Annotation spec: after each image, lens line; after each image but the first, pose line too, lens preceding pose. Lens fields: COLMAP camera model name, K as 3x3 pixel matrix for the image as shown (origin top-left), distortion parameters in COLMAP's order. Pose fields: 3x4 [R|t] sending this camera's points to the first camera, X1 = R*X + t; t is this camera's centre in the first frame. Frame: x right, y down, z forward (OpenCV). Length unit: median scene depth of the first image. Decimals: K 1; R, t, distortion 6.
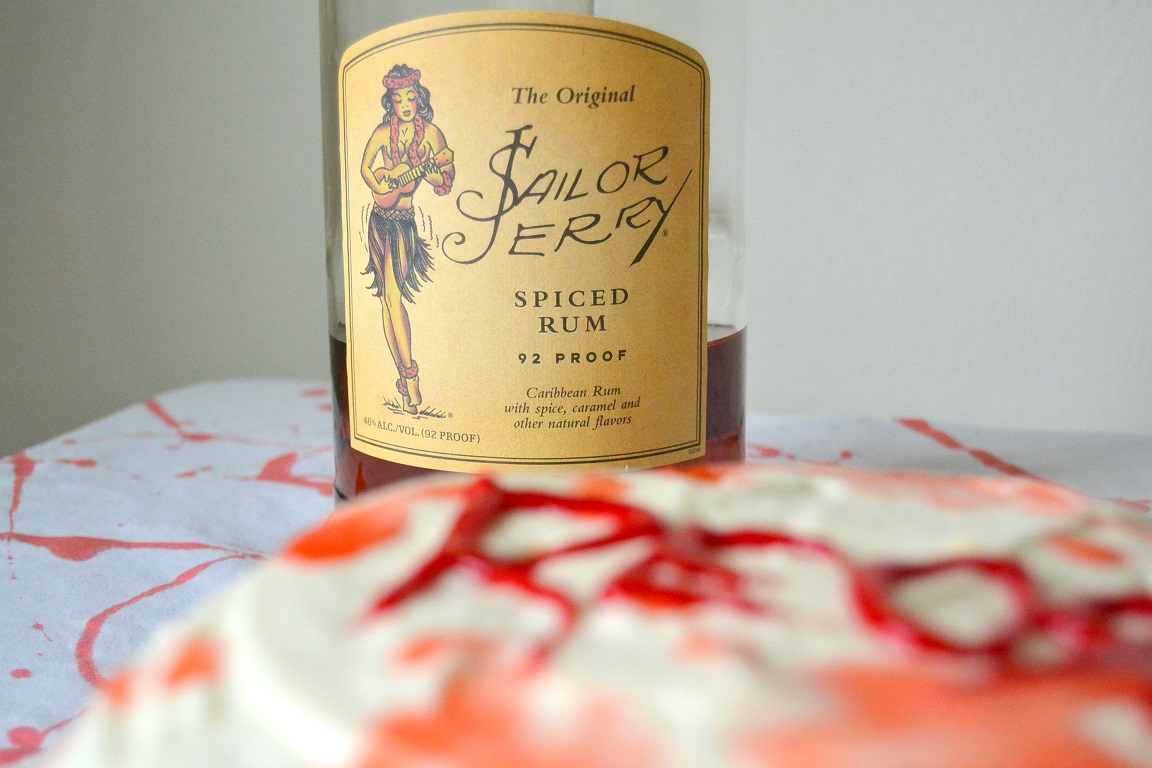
lens RADIAL K [[1781.1, 0, 576.1], [0, 1781.1, 384.0], [0, 0, 1]] dist [-0.049340, 0.000000]
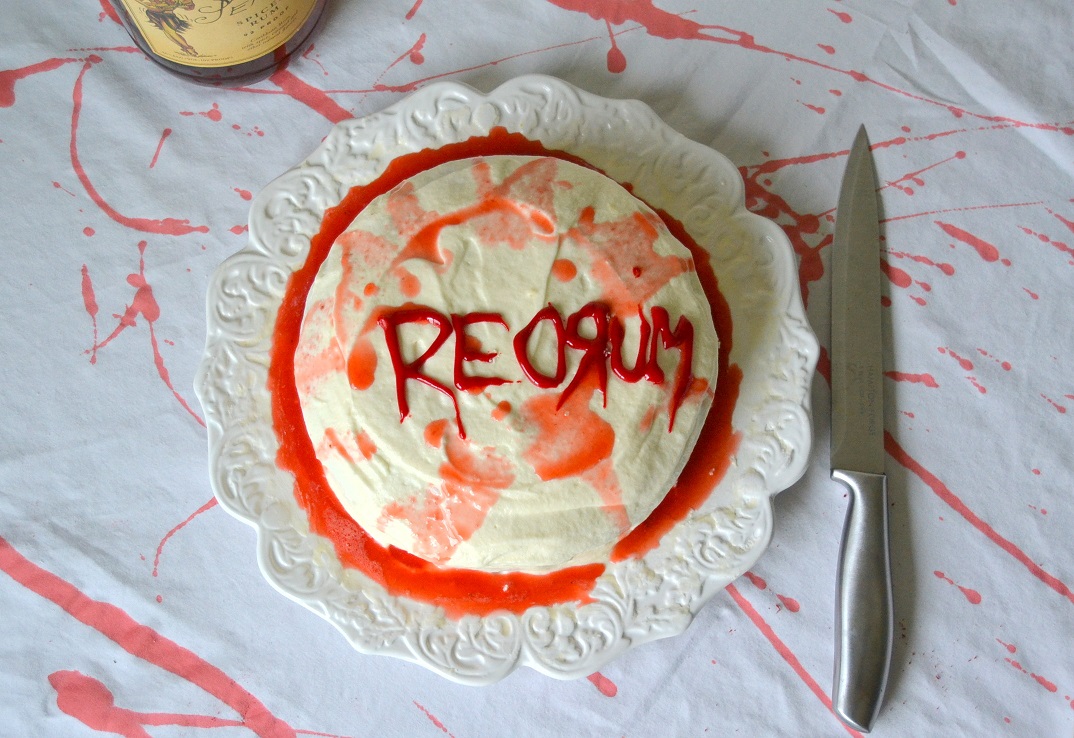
lens RADIAL K [[1670.8, 0, 536.5], [0, 1670.8, 378.5], [0, 0, 1]] dist [-0.031163, 0.000000]
pose [[0.895650, -0.436182, 0.086927, -0.070177], [0.103514, 0.394514, 0.913041, -1.593366], [-0.432546, -0.808767, 0.398498, -0.226944]]
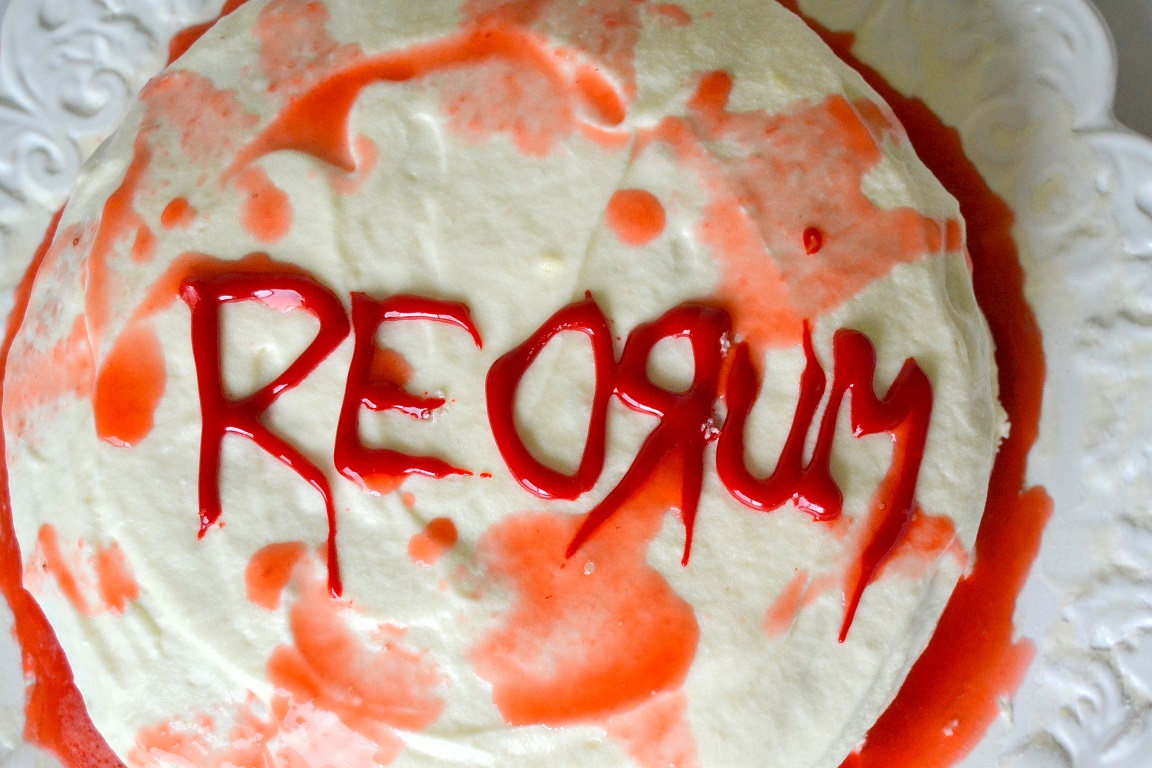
lens RADIAL K [[2369.1, 0, 570.7], [0, 2369.1, 379.4], [0, 0, 1]] dist [-0.023903, 0.000000]
pose [[0.943421, -0.328998, -0.041444, 0.163450], [0.175811, 0.390301, 0.903745, -0.903660], [-0.281154, -0.859898, 0.426060, 0.076575]]
